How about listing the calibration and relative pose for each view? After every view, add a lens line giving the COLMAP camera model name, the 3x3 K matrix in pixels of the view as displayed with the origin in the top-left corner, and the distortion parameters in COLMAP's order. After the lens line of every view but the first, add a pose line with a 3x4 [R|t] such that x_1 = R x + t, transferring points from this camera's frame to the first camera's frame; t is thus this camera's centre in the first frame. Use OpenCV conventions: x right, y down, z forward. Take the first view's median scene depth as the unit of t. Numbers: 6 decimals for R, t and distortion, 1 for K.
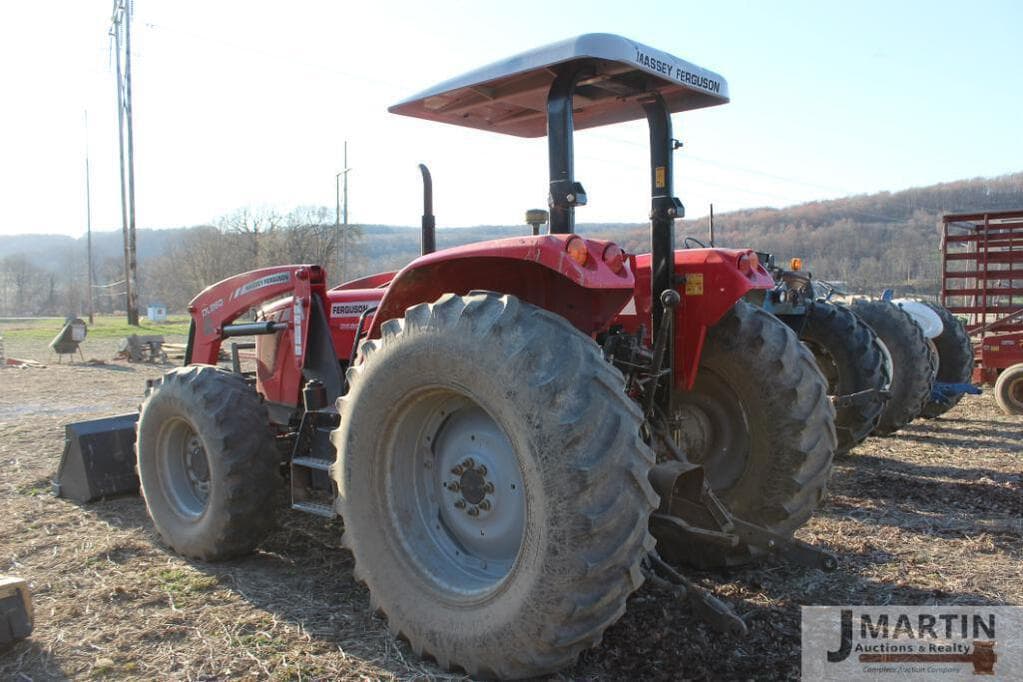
lens RADIAL K [[834.4, 0, 511.5], [0, 834.4, 341.0], [0, 0, 1]] dist [-0.165570, 0.152409]
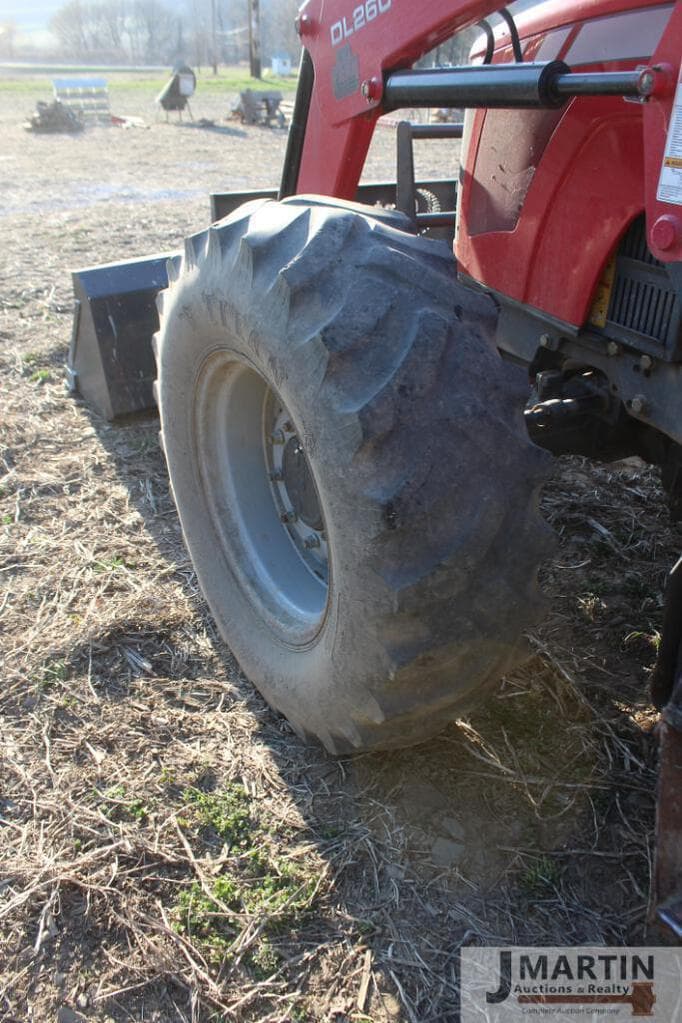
lens RADIAL K [[834.4, 0, 320.9], [0, 834.4, 511.3], [0, 0, 1]] dist [-0.165570, 0.152409]
pose [[0.932119, 0.196338, -0.304312, -0.217431], [-0.038683, 0.889457, 0.455379, -0.006844], [0.360081, -0.412695, 0.836674, 0.573072]]
